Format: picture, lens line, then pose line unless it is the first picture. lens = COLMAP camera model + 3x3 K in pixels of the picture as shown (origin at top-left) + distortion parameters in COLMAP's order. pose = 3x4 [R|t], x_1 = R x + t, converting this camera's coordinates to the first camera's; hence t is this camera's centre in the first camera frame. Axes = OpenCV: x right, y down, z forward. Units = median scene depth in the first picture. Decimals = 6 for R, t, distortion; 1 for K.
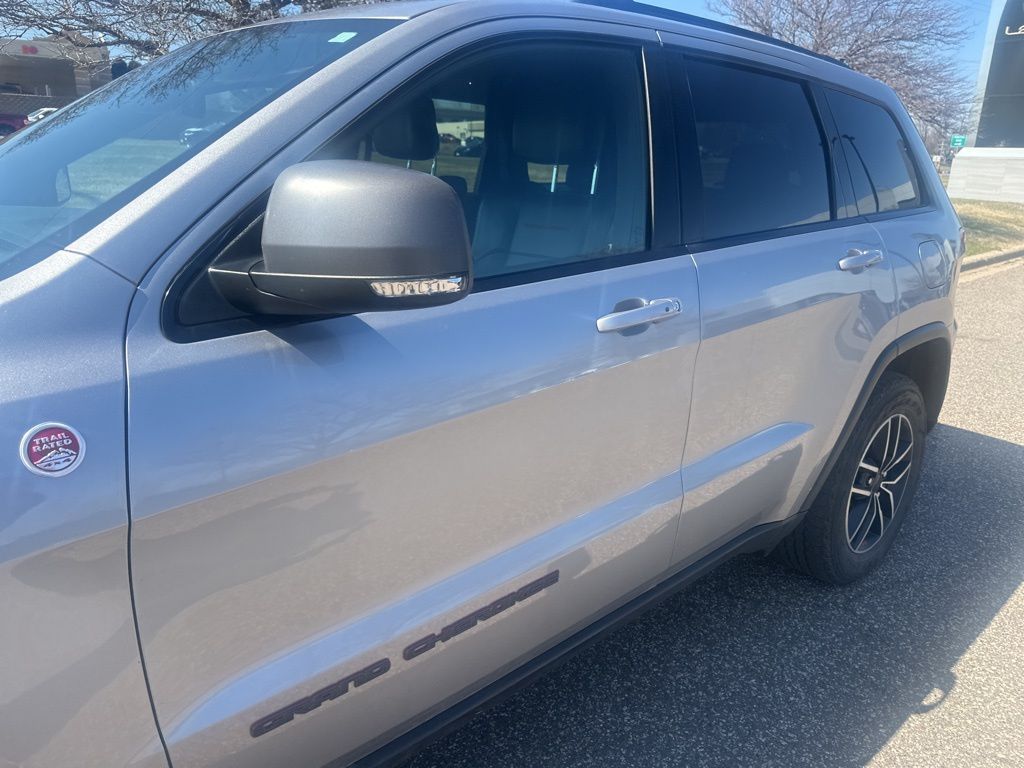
lens RADIAL K [[707.5, 0, 514.7], [0, 707.5, 395.7], [0, 0, 1]] dist [0.025119, -0.026335]
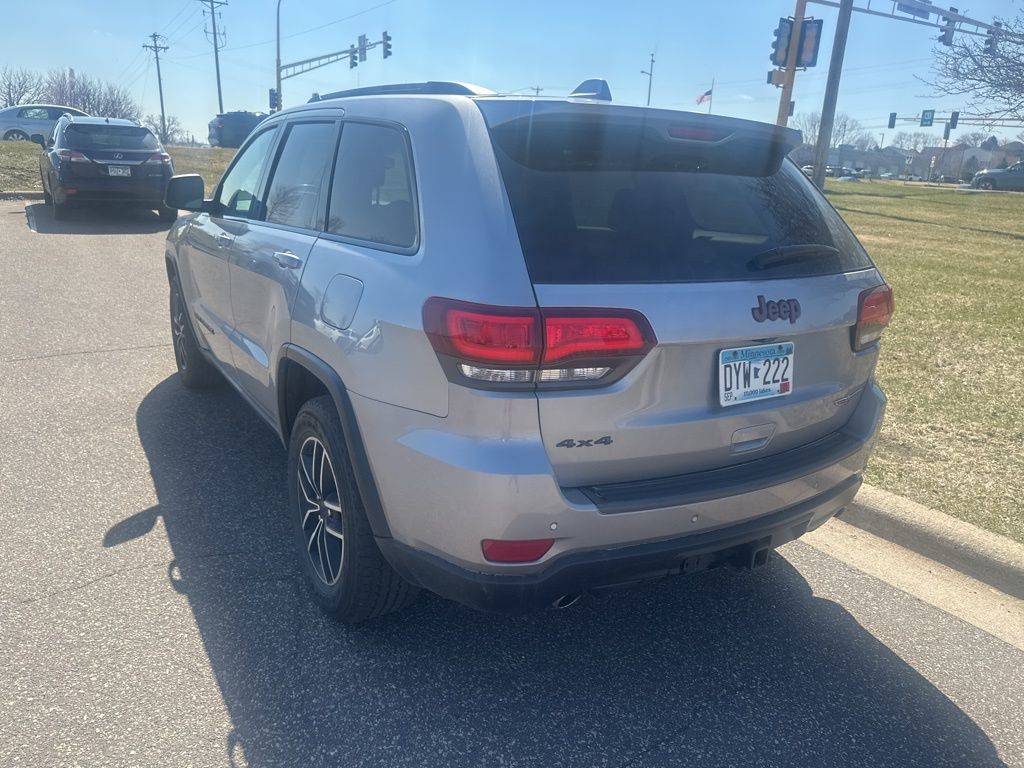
lens RADIAL K [[710.1, 0, 508.9], [0, 710.1, 386.4], [0, 0, 1]] dist [0.019534, -0.023063]
pose [[-0.152723, 0.250329, -0.956039, 1.345636], [-0.363427, 0.885375, 0.289882, -0.395316], [0.919019, 0.391722, -0.044241, 1.199811]]
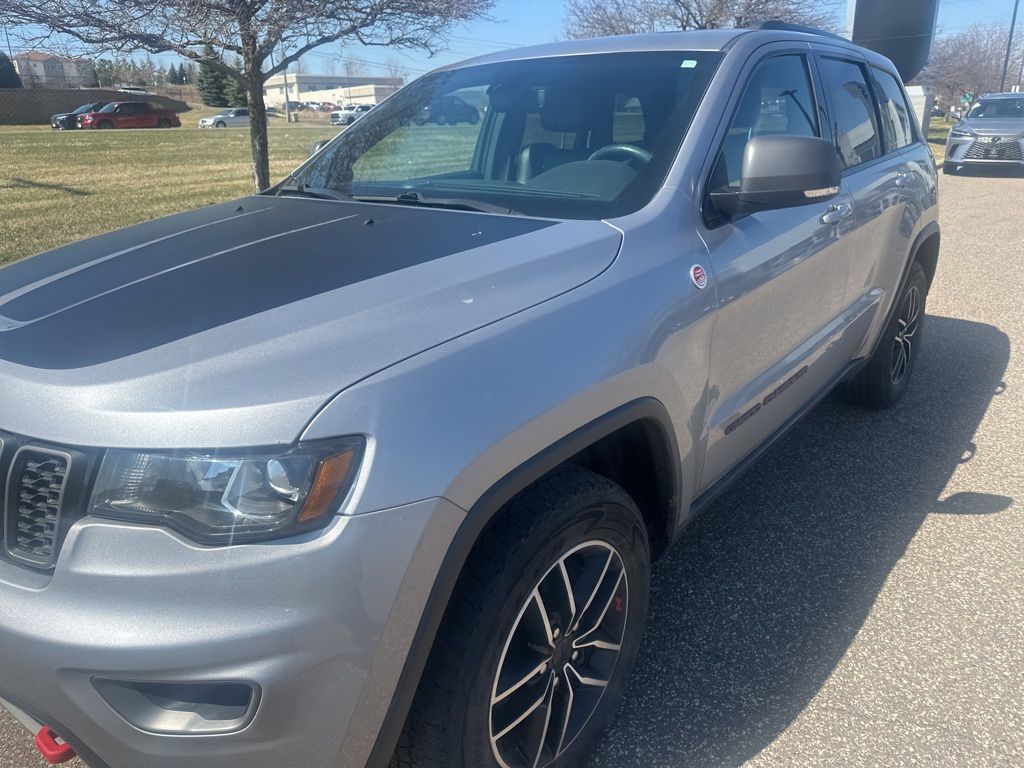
lens RADIAL K [[709.3, 0, 505.2], [0, 709.3, 386.4], [0, 0, 1]] dist [0.017195, -0.020510]
pose [[0.986814, -0.105560, 0.122703, -0.485157], [0.101082, 0.993983, 0.042185, 0.082020], [-0.126418, -0.029225, 0.991546, -0.350416]]
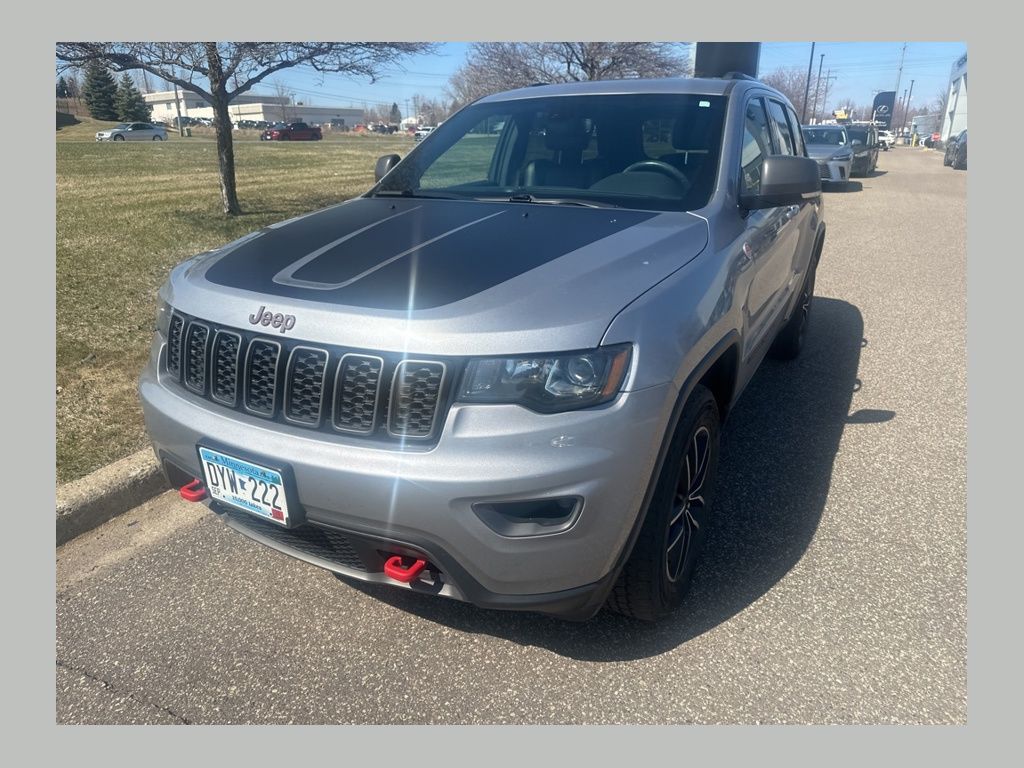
lens RADIAL K [[631.7, 0, 498.3], [0, 631.7, 387.8], [0, 0, 1]] dist [0.020229, -0.021629]
pose [[0.948502, -0.150635, 0.278663, -0.826846], [0.134589, 0.987986, 0.075962, 0.101455], [-0.286758, -0.034545, 0.957380, -0.464561]]
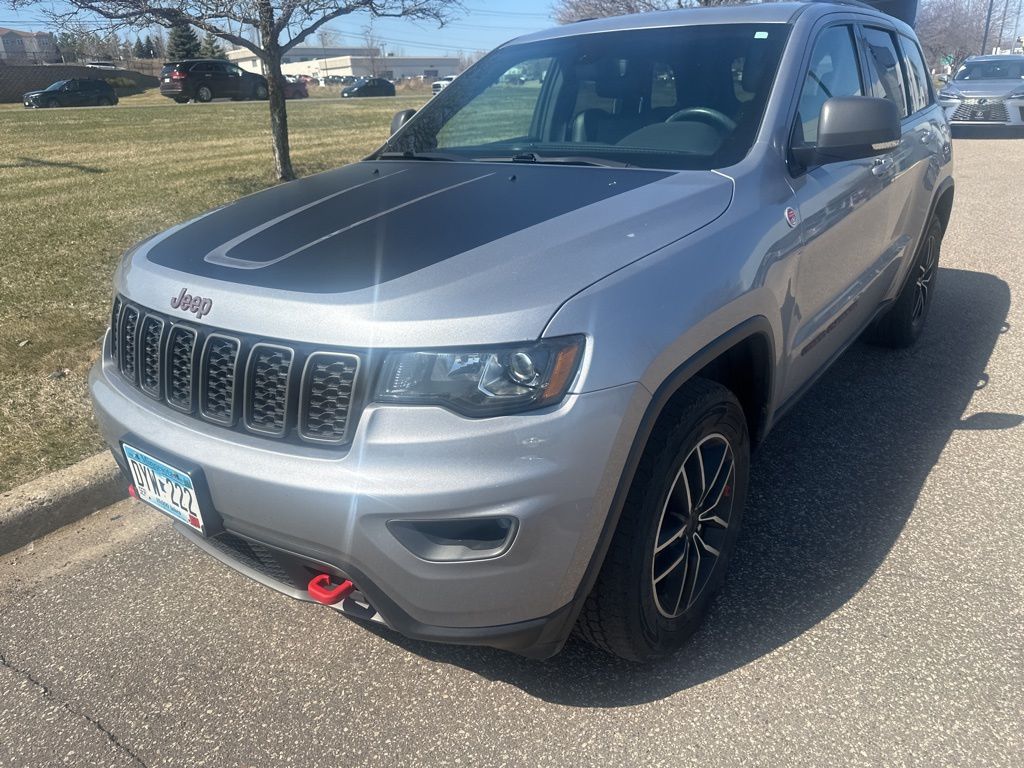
lens RADIAL K [[707.5, 0, 514.7], [0, 707.5, 395.7], [0, 0, 1]] dist [0.025119, -0.026335]
pose [[0.978891, -0.140514, 0.148421, -0.669851], [0.127661, 0.987459, 0.092887, 0.111387], [-0.159611, -0.071979, 0.984552, -0.465734]]
